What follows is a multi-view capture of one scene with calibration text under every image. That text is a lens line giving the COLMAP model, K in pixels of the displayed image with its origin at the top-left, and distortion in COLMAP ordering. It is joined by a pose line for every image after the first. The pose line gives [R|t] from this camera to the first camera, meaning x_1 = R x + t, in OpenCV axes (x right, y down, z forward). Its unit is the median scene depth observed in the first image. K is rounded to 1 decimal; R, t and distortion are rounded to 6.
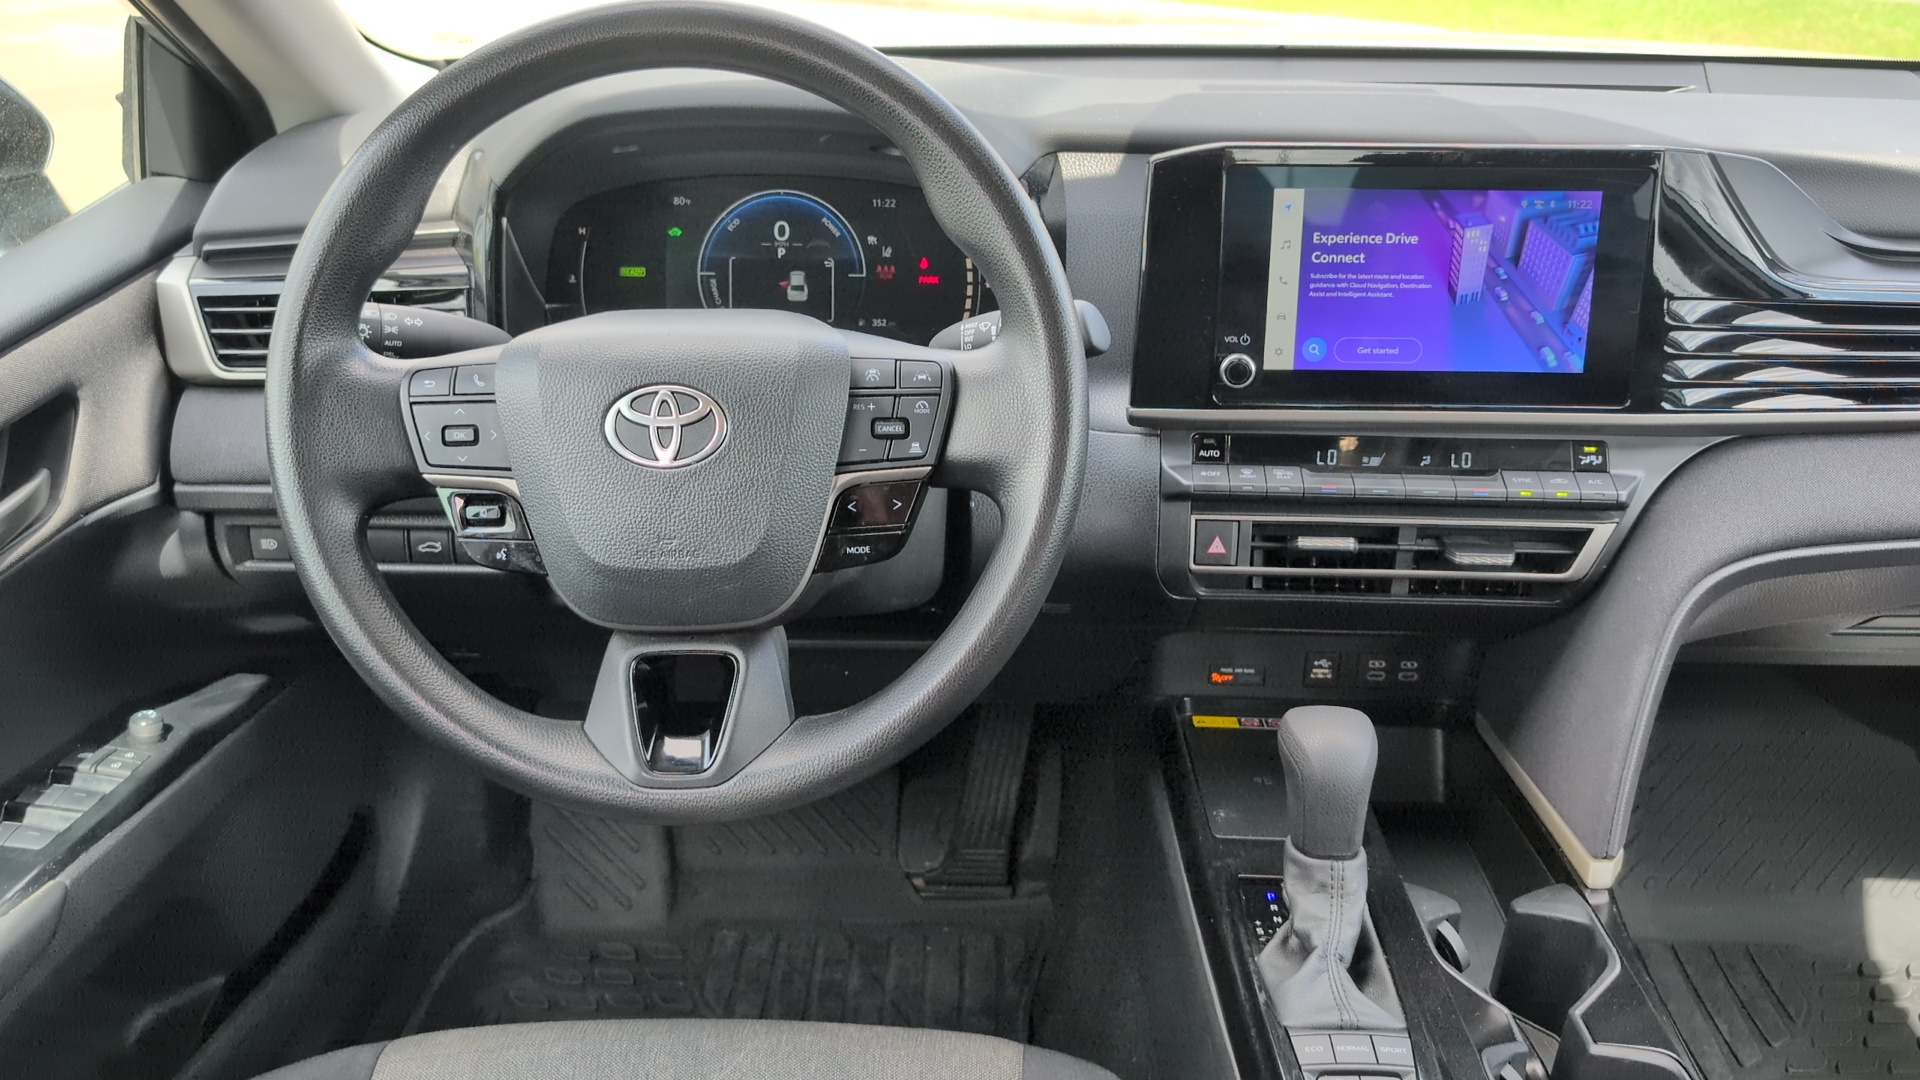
lens RADIAL K [[1640.3, 0, 952.3], [0, 1640.3, 540.1], [0, 0, 1]] dist [-0.002621, 0.004880]
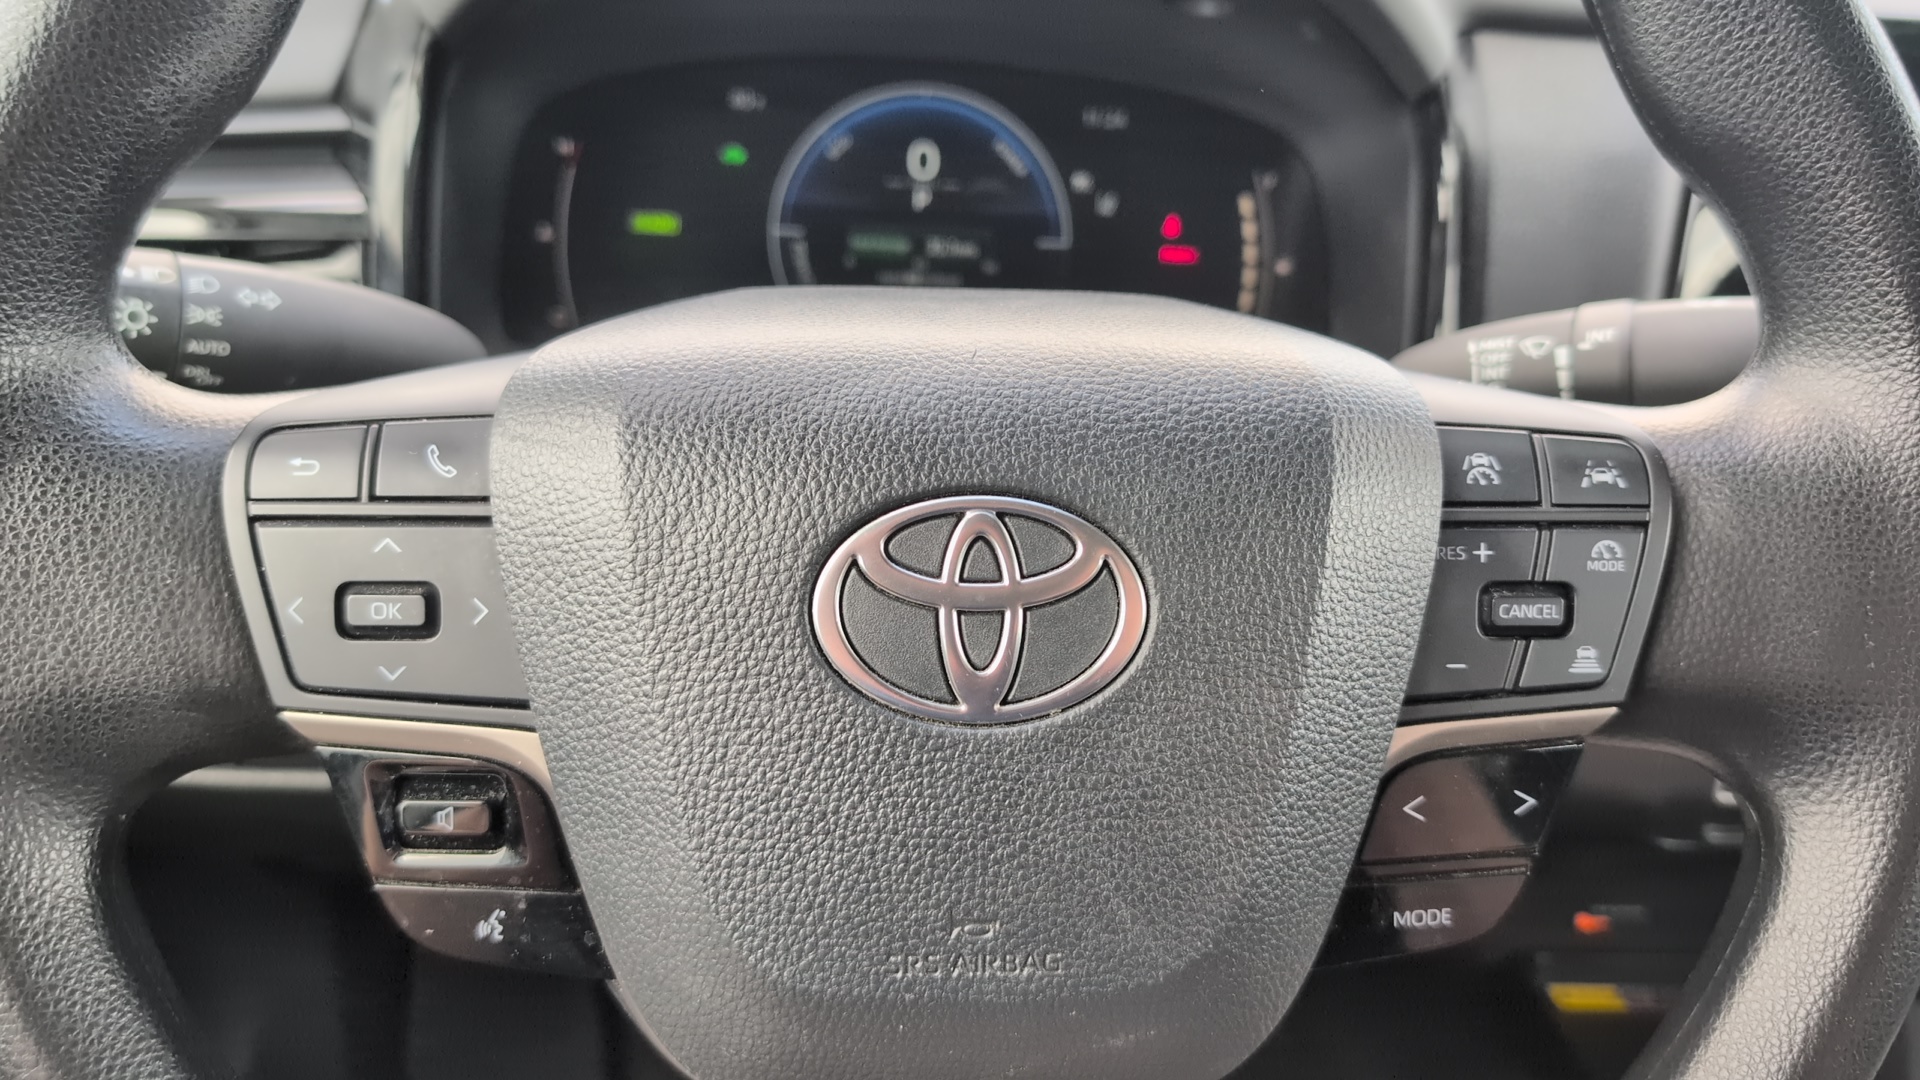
lens RADIAL K [[1828.4, 0, 997.6], [0, 1828.4, 539.6], [0, 0, 1]] dist [0.003724, -0.015938]
pose [[0.996711, 0.020329, 0.078441, -0.145459], [-0.019124, 0.999688, -0.016081, -0.055991], [-0.078744, 0.014528, 0.996789, 0.430370]]
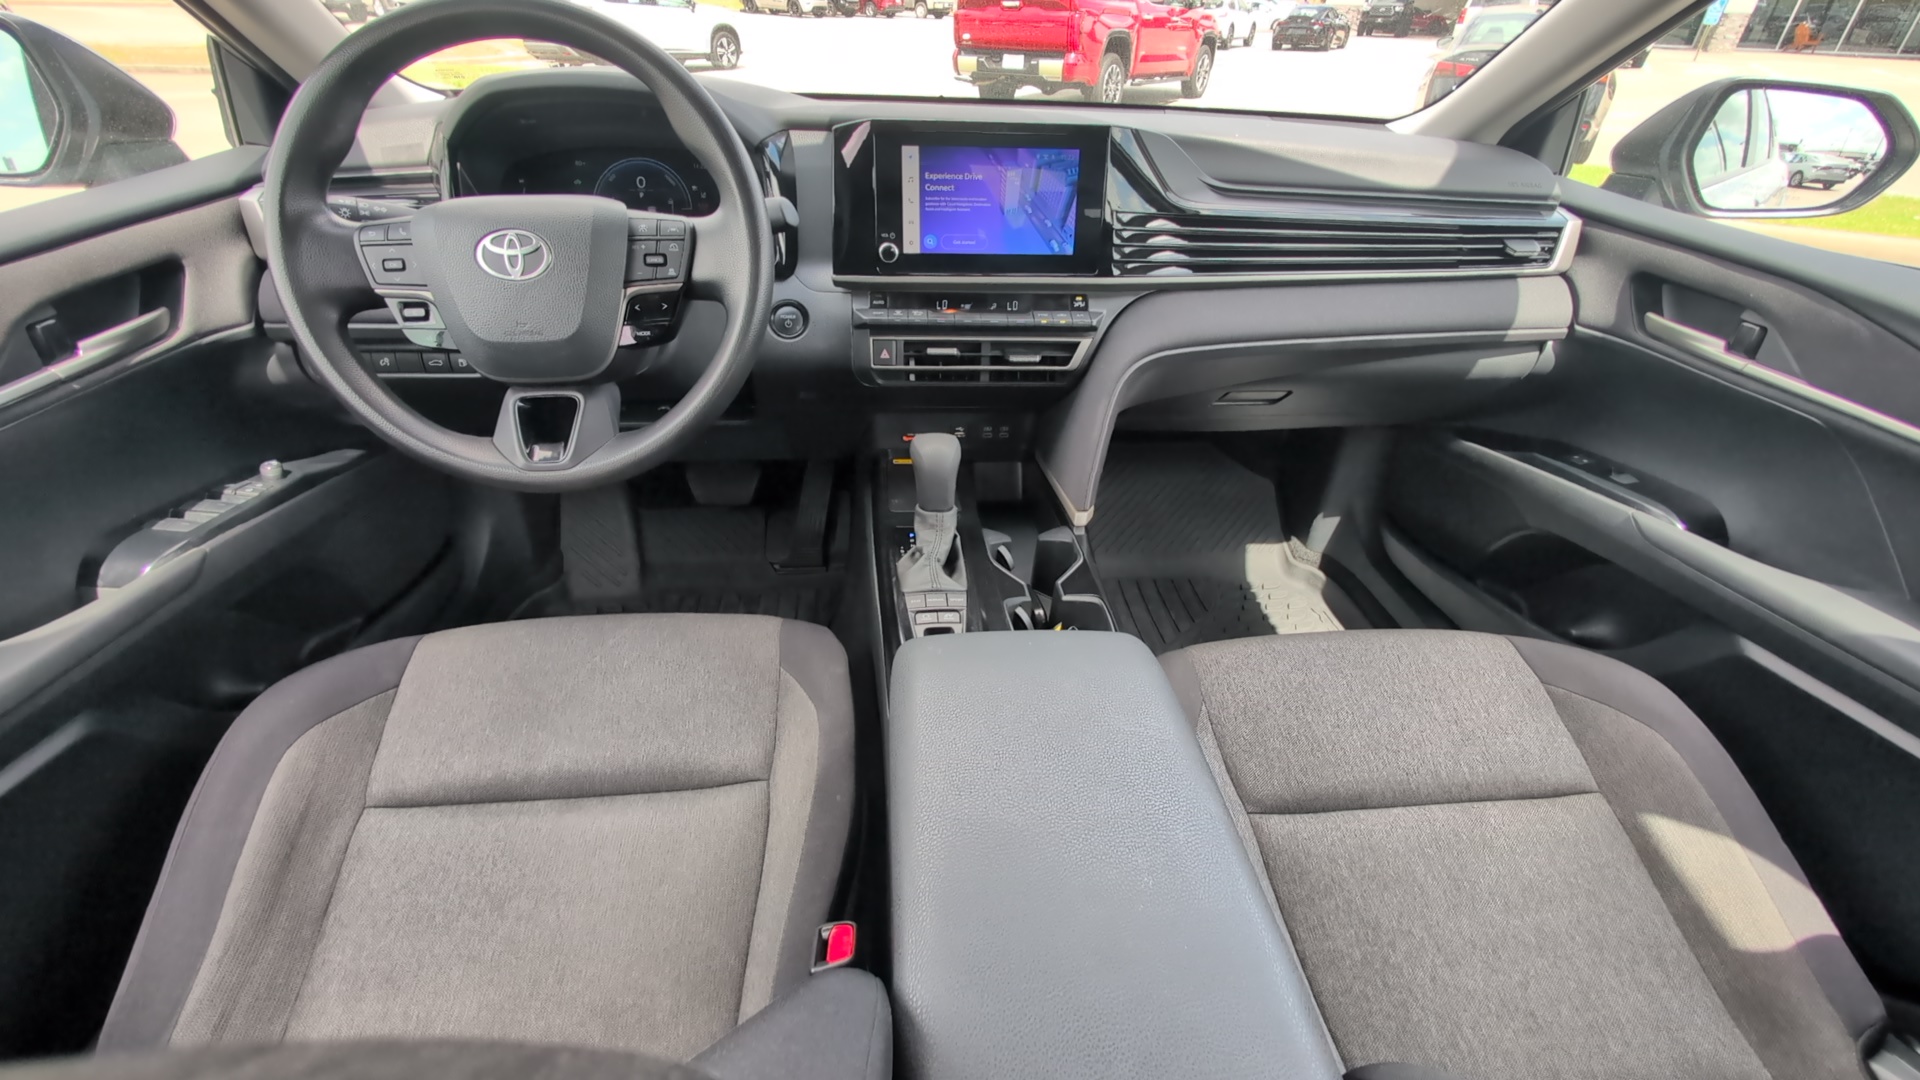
lens RADIAL K [[848.3, 0, 954.1], [0, 848.3, 531.4], [0, 0, 1]] dist [-0.017201, 0.000188]
pose [[0.990741, -0.038803, 0.130101, 0.110478], [0.021008, 0.990560, 0.135458, 0.076411], [-0.134129, -0.131471, 0.982204, 0.025678]]
